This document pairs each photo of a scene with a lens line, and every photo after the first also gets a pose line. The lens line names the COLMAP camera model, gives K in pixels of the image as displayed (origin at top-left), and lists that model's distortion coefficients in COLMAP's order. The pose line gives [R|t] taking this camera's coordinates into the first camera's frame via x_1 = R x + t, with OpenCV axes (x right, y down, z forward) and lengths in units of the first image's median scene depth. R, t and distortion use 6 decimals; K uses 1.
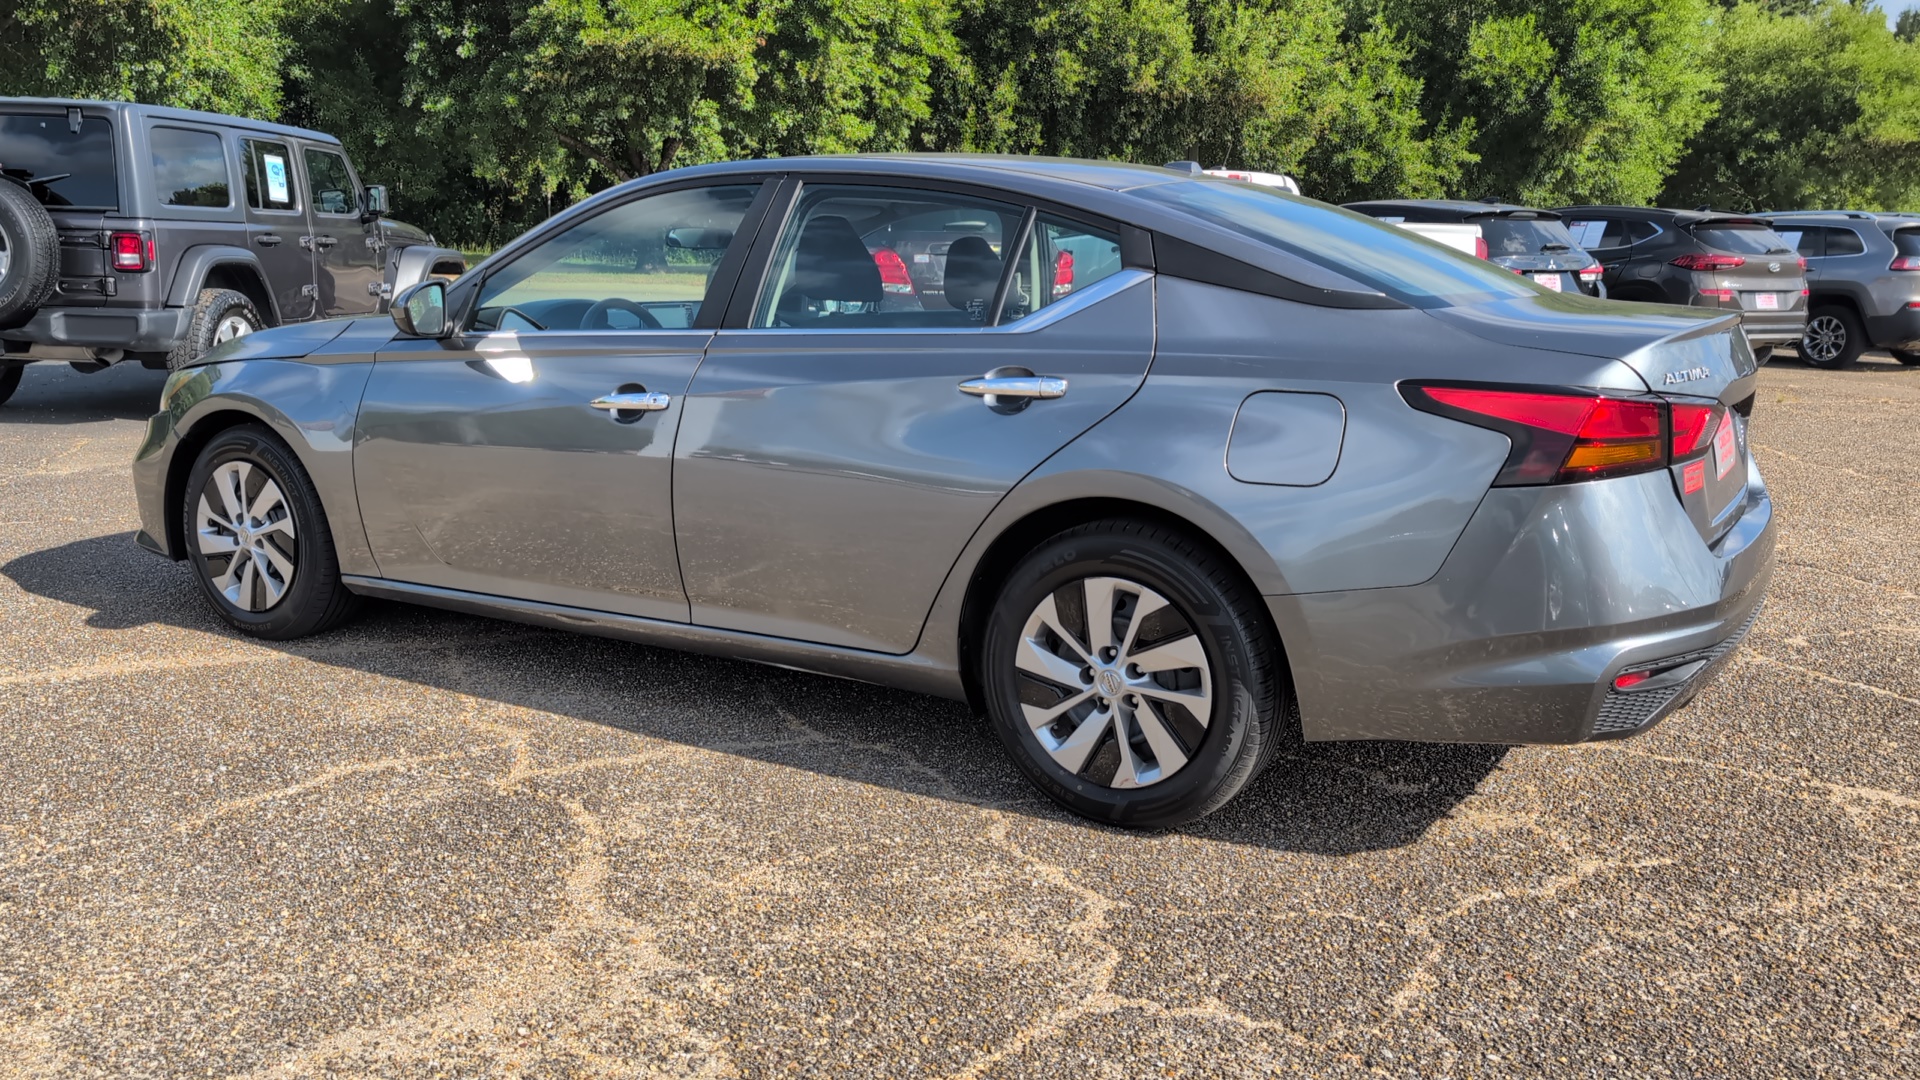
lens RADIAL K [[1598.4, 0, 962.6], [0, 1598.4, 604.8], [0, 0, 1]] dist [0.009871, -0.010286]
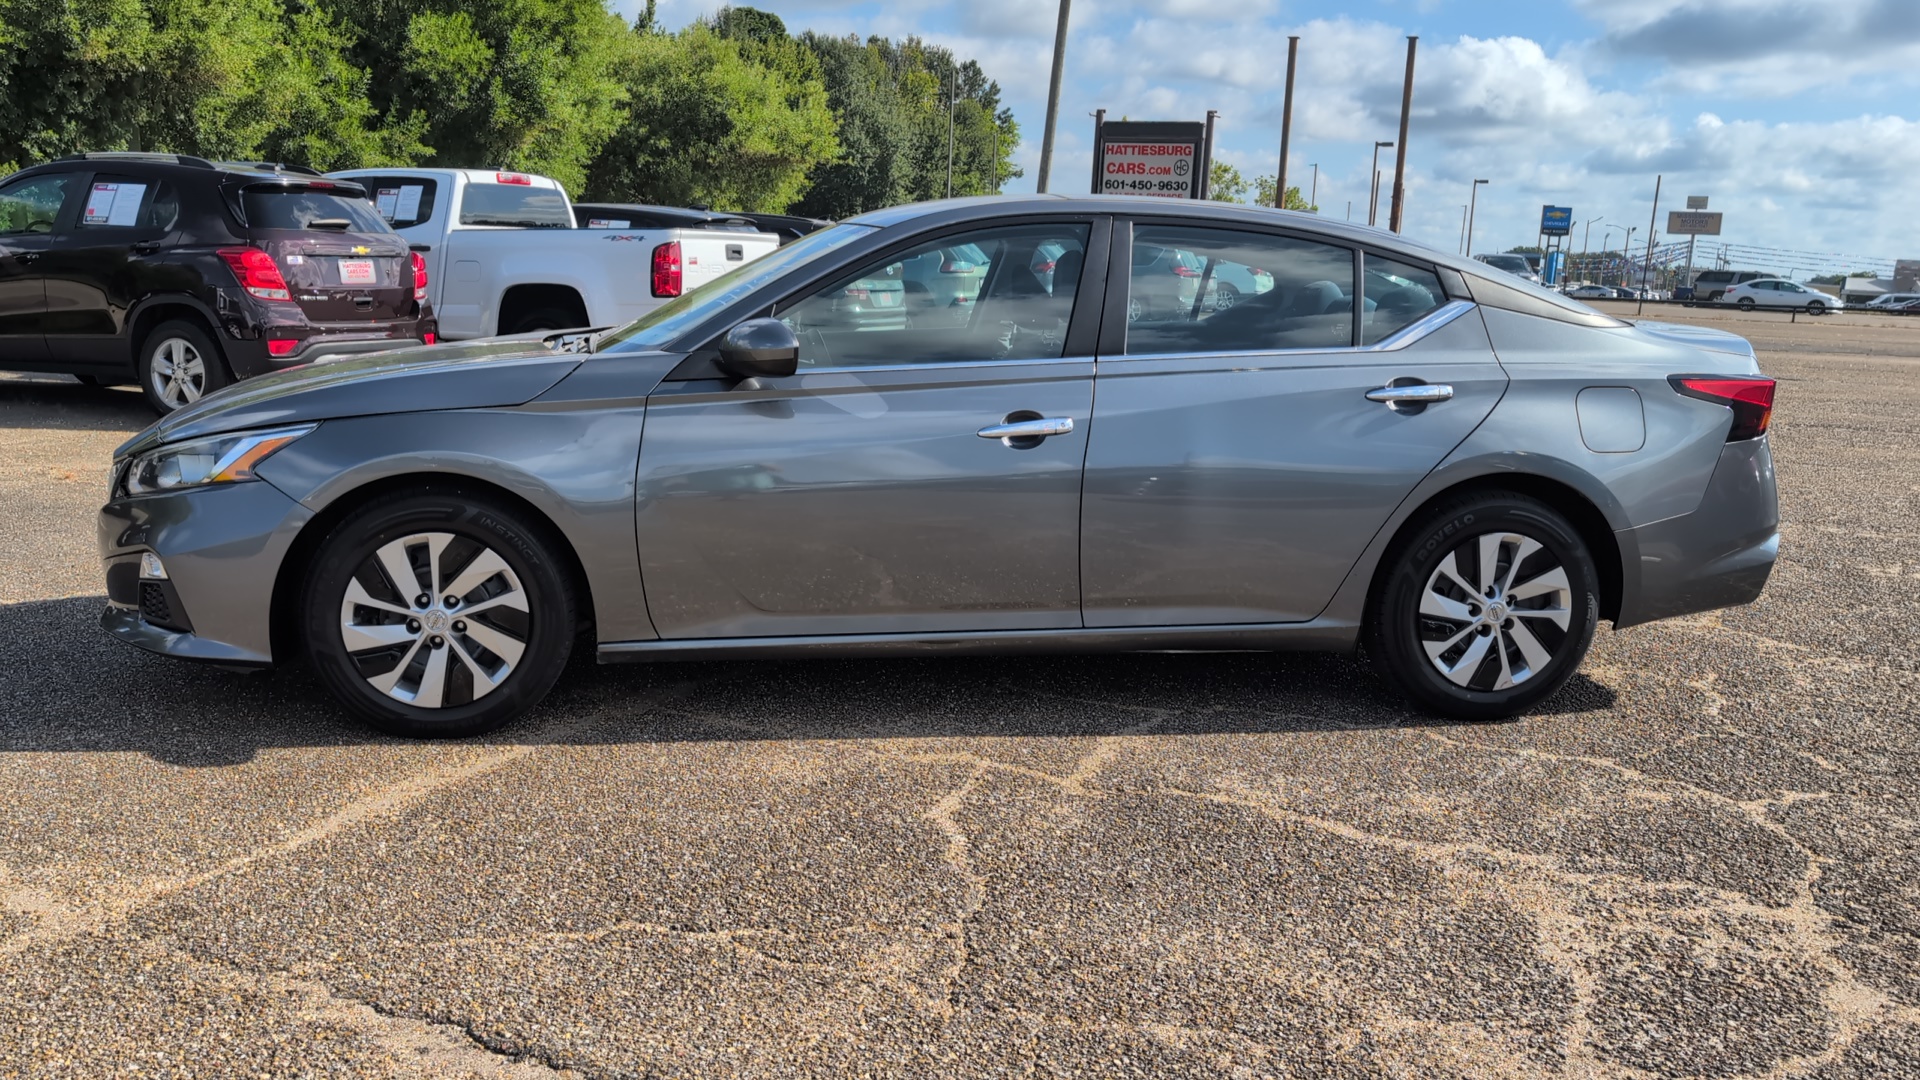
lens RADIAL K [[1635.6, 0, 951.1], [0, 1635.6, 569.6], [0, 0, 1]] dist [0.009175, -0.007776]
pose [[0.759010, -0.117556, 0.640379, -0.119431], [0.128812, 0.991236, 0.029289, -0.009014], [-0.638210, 0.060258, 0.767501, 0.025462]]
